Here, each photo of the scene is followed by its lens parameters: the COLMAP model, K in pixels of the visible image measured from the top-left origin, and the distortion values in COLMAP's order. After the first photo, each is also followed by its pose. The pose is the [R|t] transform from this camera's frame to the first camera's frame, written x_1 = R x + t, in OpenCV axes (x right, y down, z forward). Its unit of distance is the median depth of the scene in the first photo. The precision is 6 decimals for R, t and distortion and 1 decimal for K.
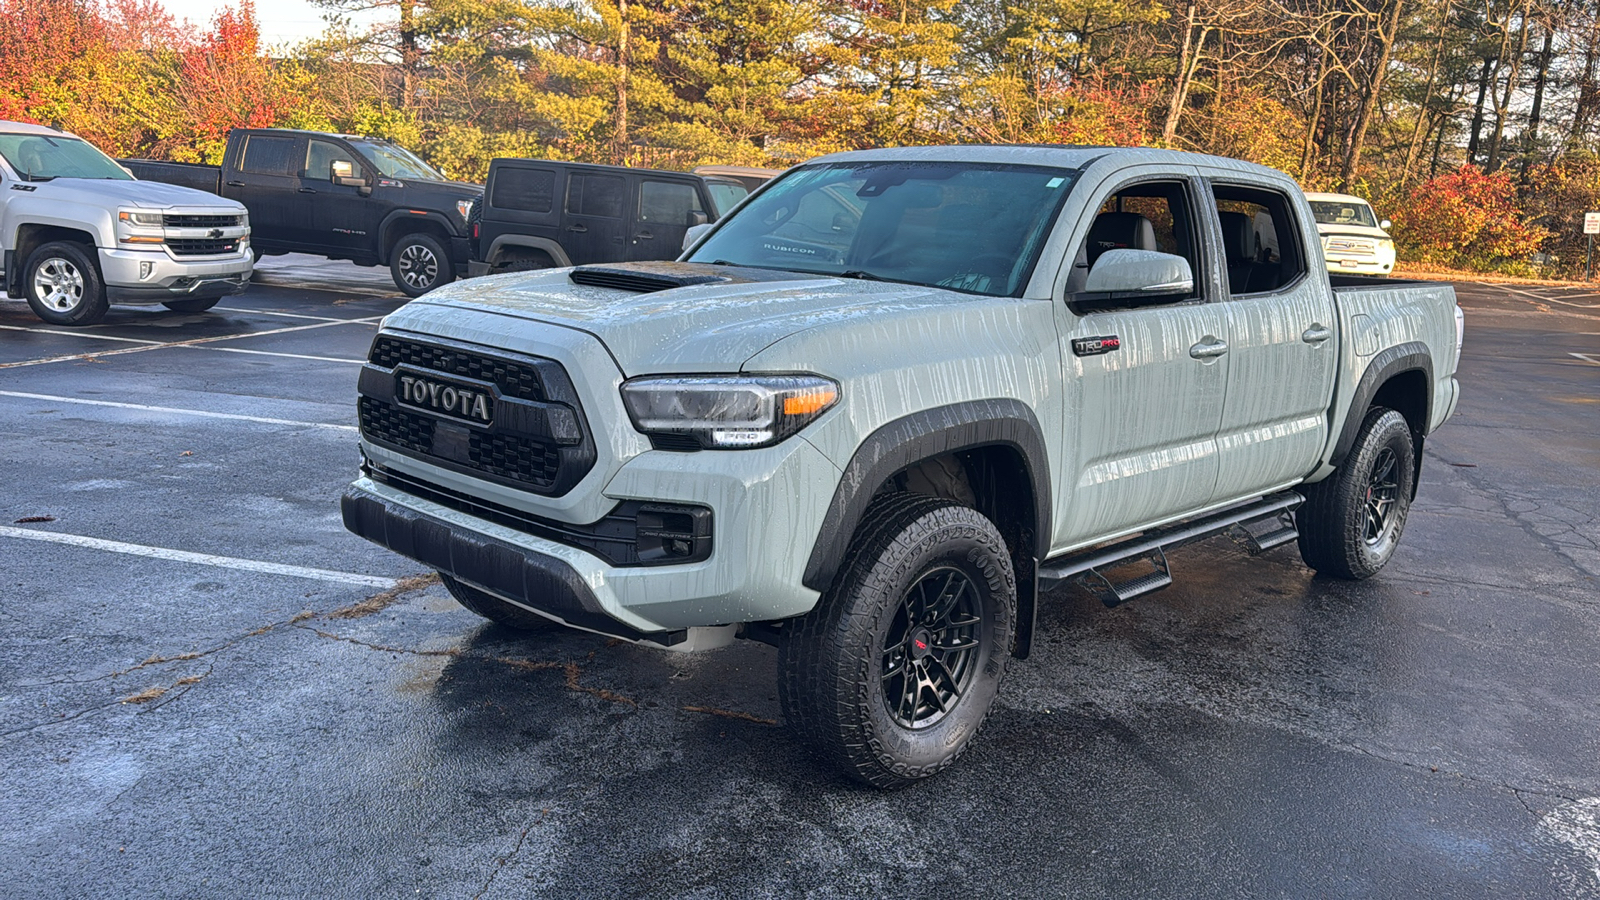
lens RADIAL K [[1266.5, 0, 782.9], [0, 1266.5, 443.9], [0, 0, 1]] dist [0.062532, -0.075762]
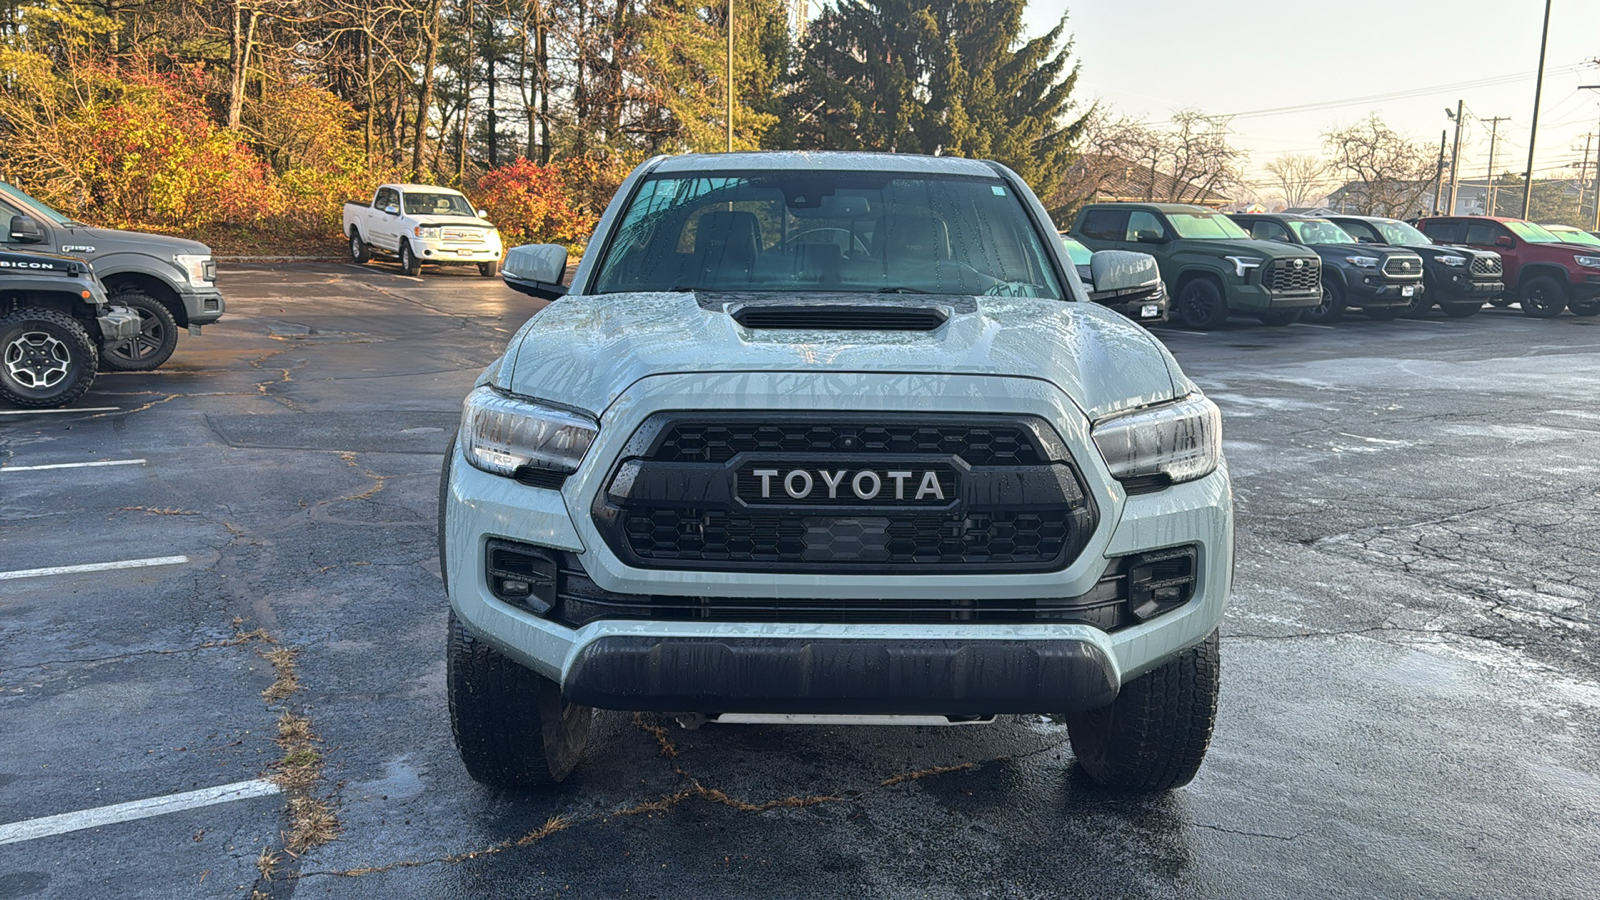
lens RADIAL K [[1266.5, 0, 782.9], [0, 1266.5, 443.9], [0, 0, 1]] dist [0.062532, -0.075762]
pose [[0.706562, -0.153677, 0.690763, -0.106458], [0.147297, 0.986693, 0.068848, -0.014209], [-0.692152, 0.053102, 0.719796, 0.051222]]
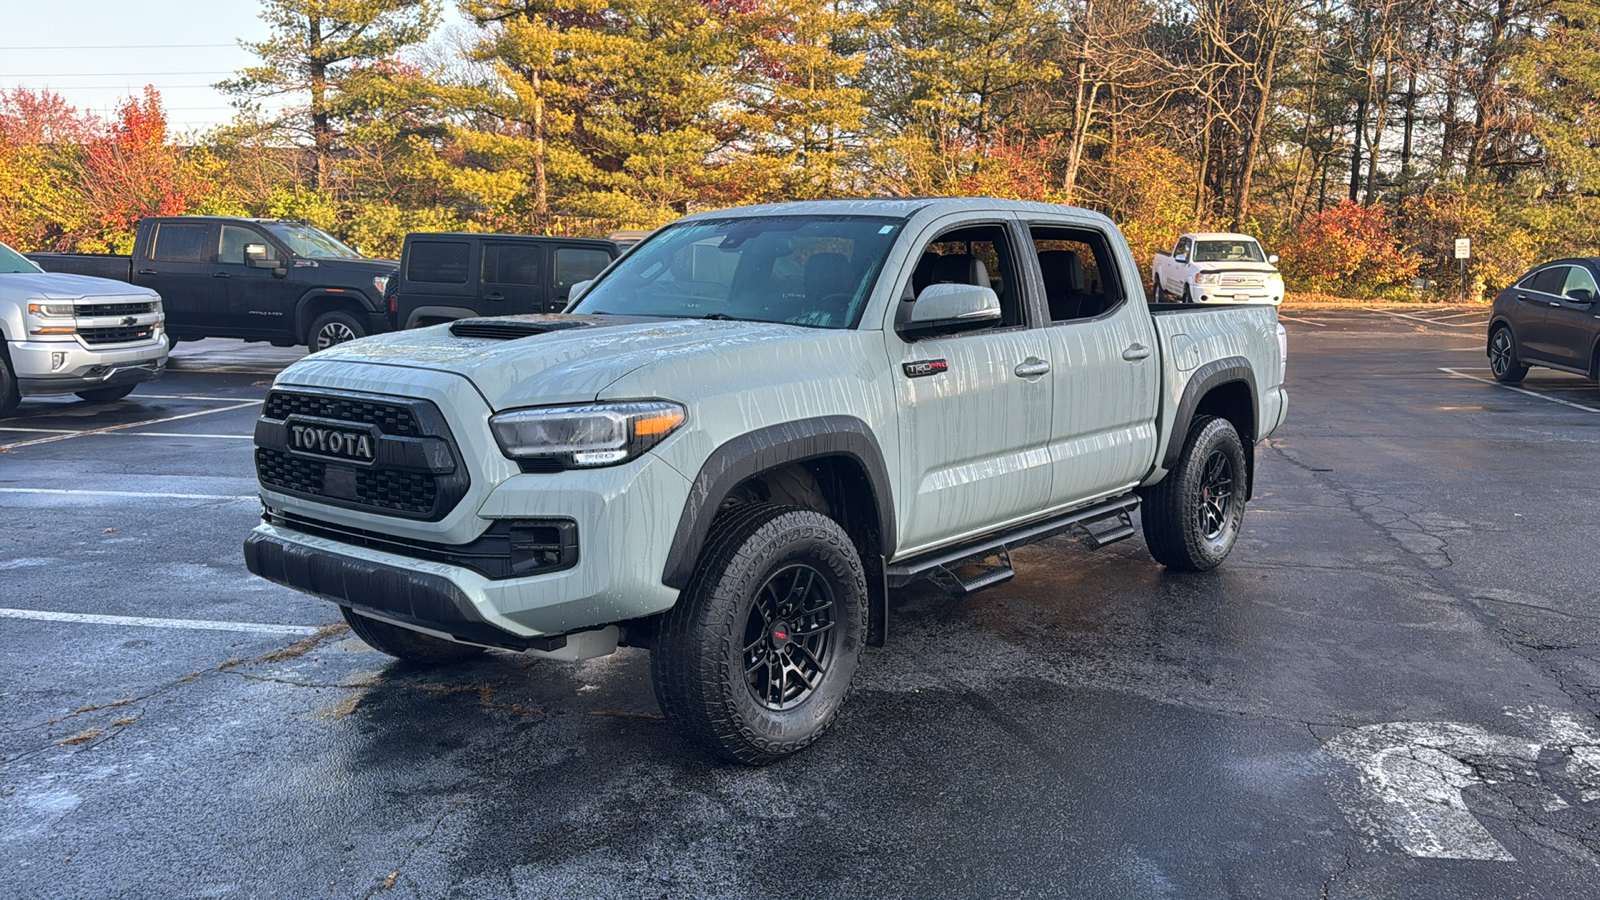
lens RADIAL K [[1279.2, 0, 846.6], [0, 1279.2, 444.1], [0, 0, 1]] dist [0.044046, -0.052564]
pose [[0.994207, -0.060129, 0.089091, 0.012275], [0.064305, 0.996926, -0.044762, 0.007366], [-0.086126, 0.050232, 0.995017, -0.029923]]
